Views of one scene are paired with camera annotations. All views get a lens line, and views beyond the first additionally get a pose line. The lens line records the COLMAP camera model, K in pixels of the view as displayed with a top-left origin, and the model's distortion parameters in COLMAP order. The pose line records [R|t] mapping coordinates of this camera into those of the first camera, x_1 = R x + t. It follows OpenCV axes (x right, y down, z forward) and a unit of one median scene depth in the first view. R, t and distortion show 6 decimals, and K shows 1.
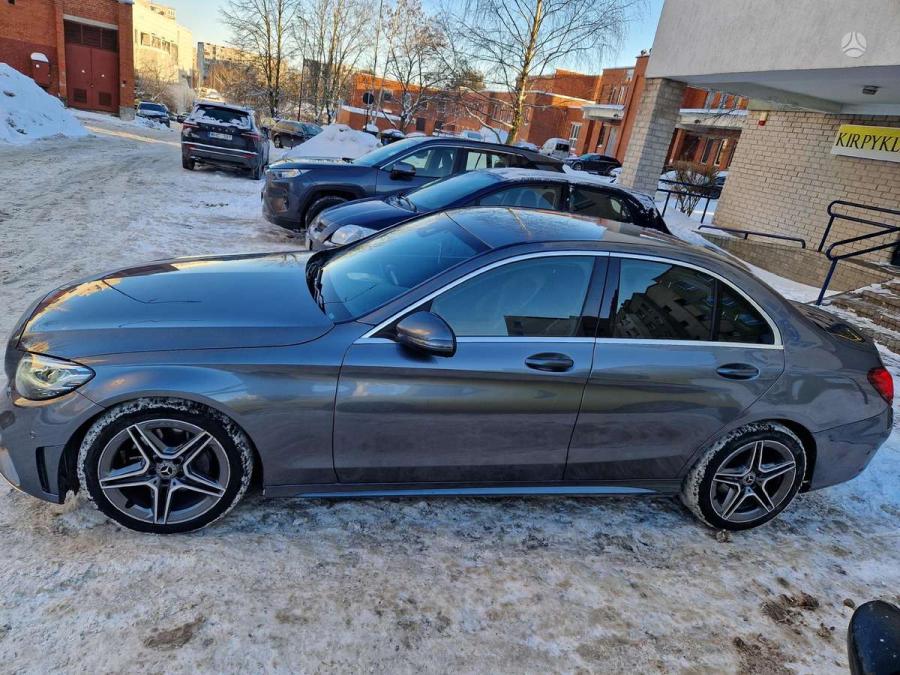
lens RADIAL K [[610.4, 0, 438.5], [0, 610.4, 342.5], [0, 0, 1]] dist [0.076375, -0.067331]
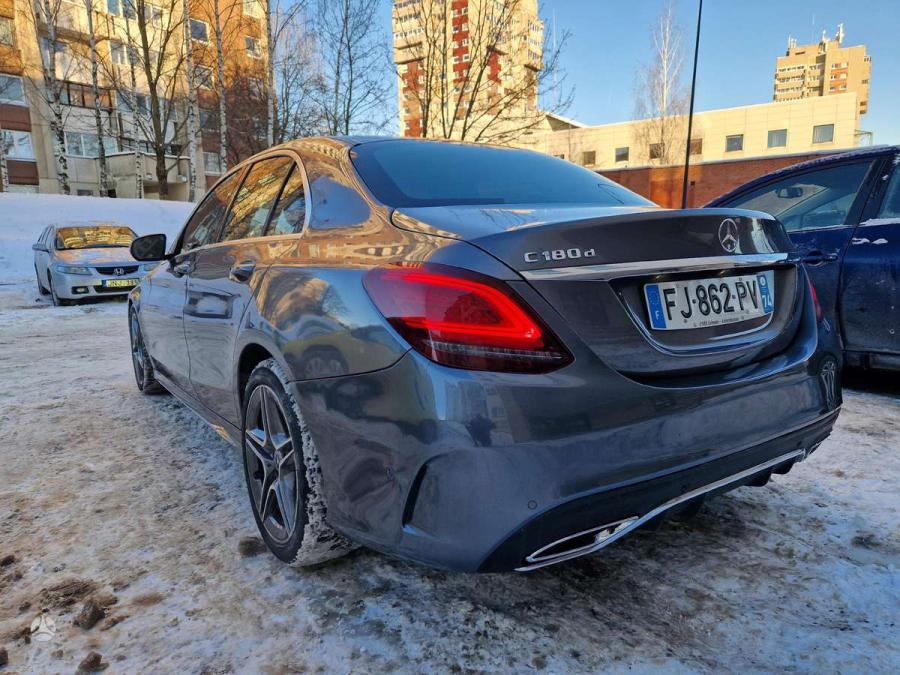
lens RADIAL K [[609.8, 0, 453.0], [0, 609.8, 335.9], [0, 0, 1]] dist [0.066487, -0.056231]
pose [[0.362244, -0.026950, -0.931693, 1.155612], [-0.239182, 0.963423, -0.120863, 0.138527], [0.900872, 0.266626, 0.342549, 0.943820]]
